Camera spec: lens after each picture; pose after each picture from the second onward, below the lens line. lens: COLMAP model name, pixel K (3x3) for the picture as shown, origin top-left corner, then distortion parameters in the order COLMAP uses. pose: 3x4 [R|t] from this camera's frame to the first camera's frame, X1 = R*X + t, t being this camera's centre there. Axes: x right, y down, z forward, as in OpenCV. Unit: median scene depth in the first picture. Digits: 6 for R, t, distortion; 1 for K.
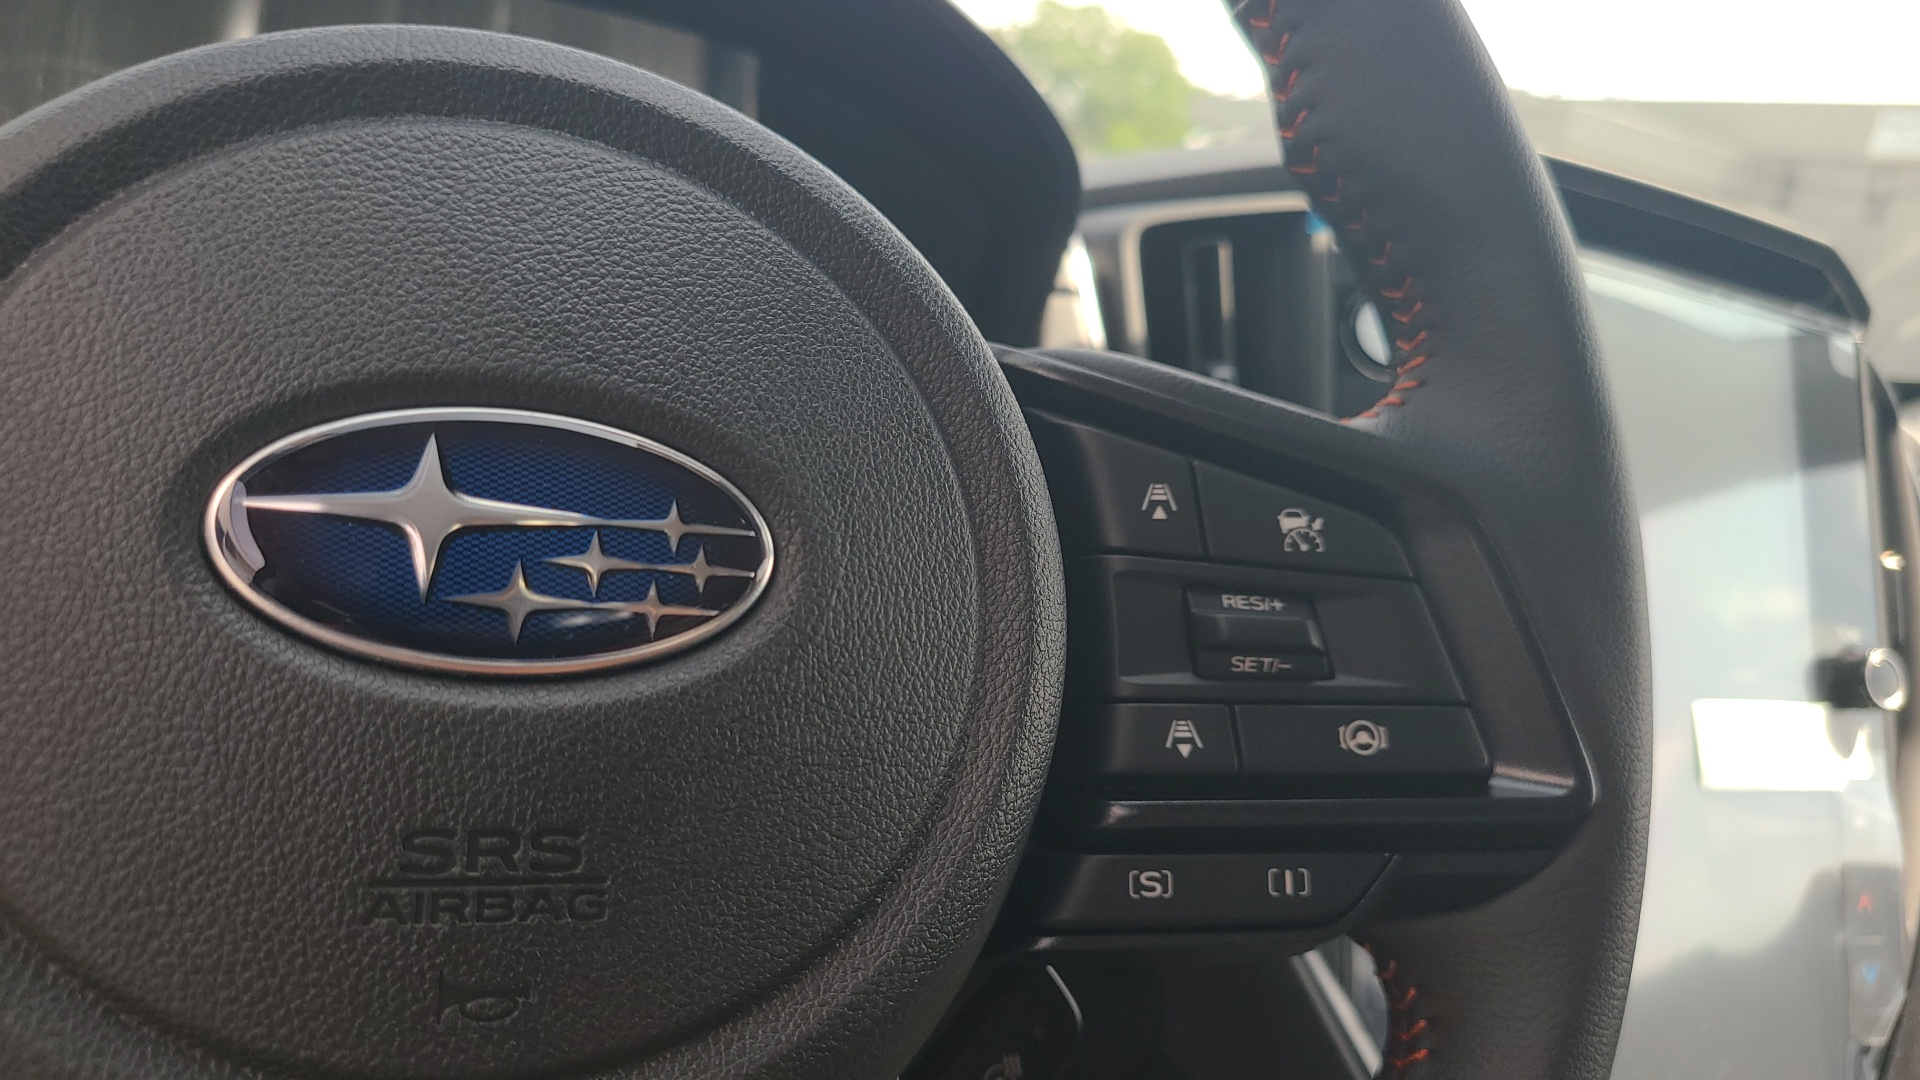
lens RADIAL K [[1462.9, 0, 914.1], [0, 1462.9, 543.4], [0, 0, 1]] dist [-0.001253, -0.013975]
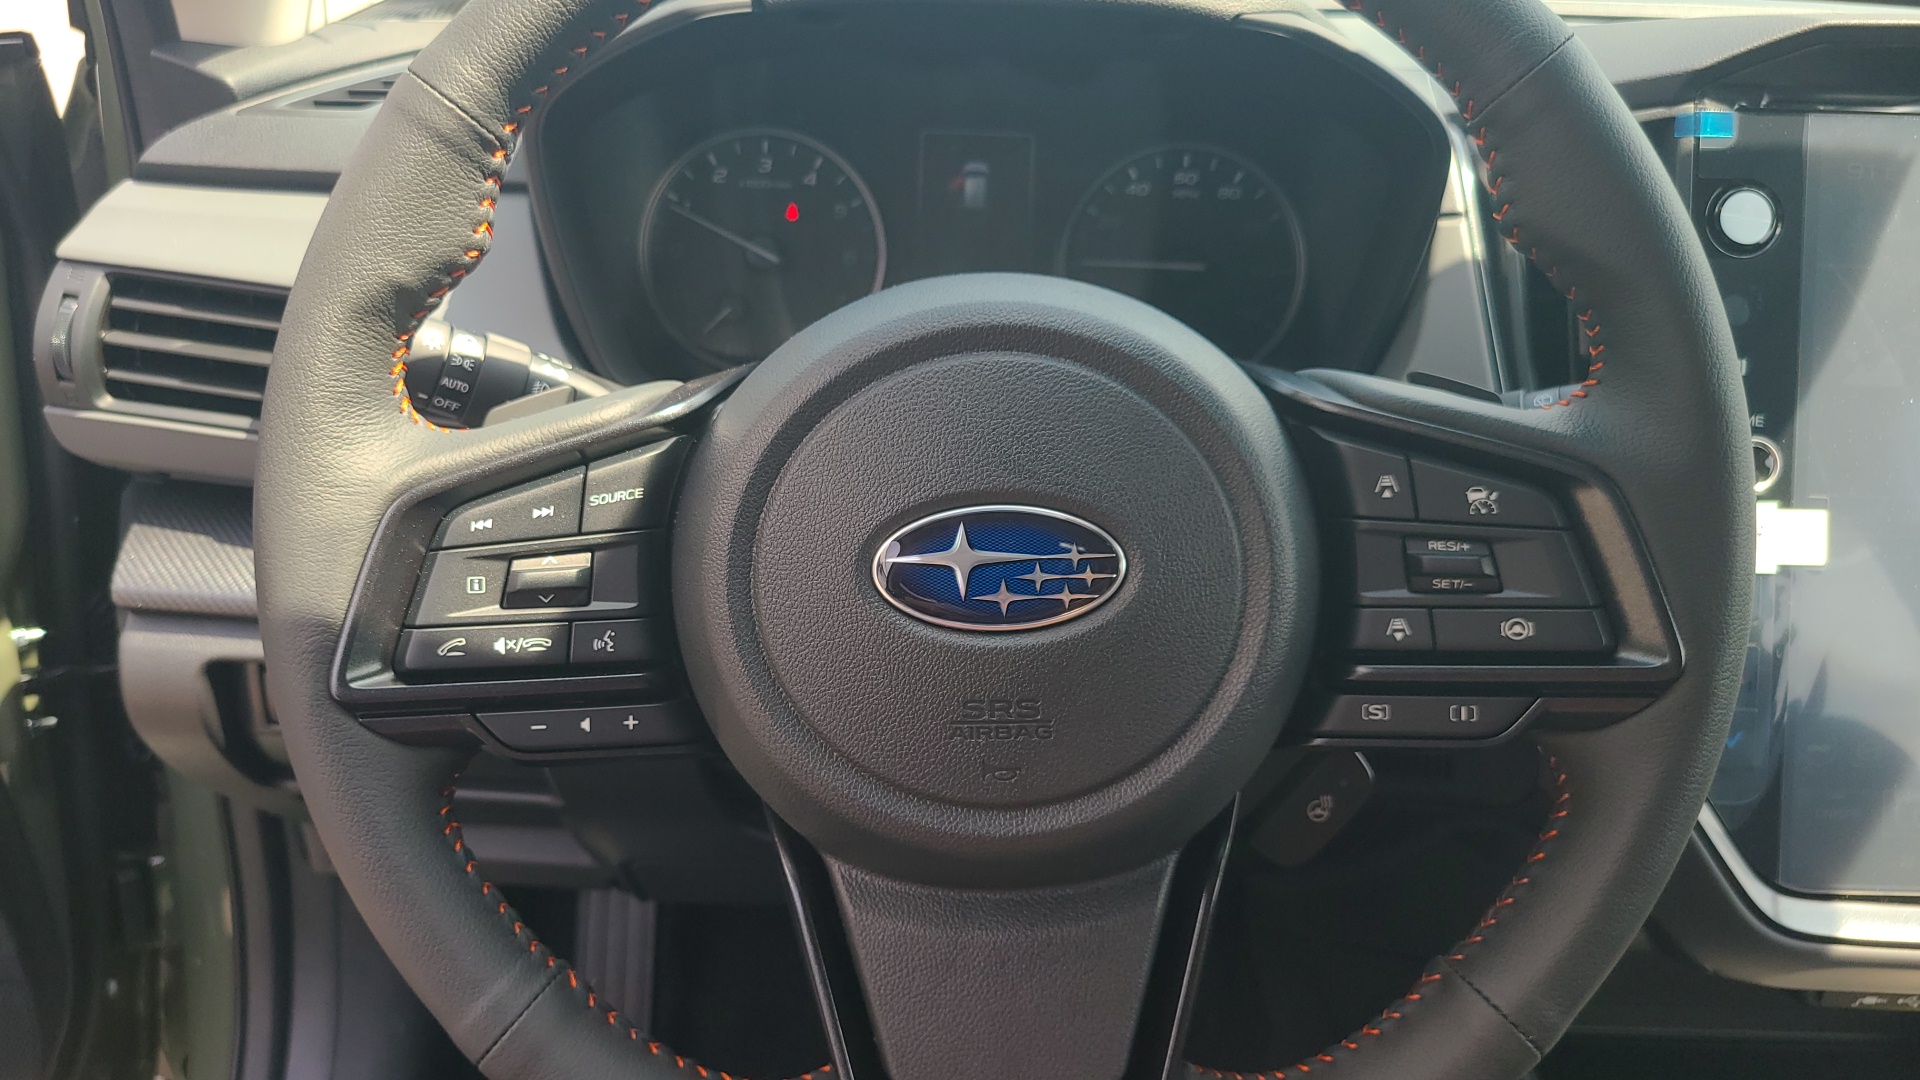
lens RADIAL K [[1431.9, 0, 922.6], [0, 1431.9, 537.4], [0, 0, 1]] dist [0.033887, -0.020527]
pose [[0.917639, -0.011805, -0.397240, 0.447130], [0.092154, 0.978635, 0.183795, -0.431772], [0.386583, -0.205265, 0.899122, -0.912238]]
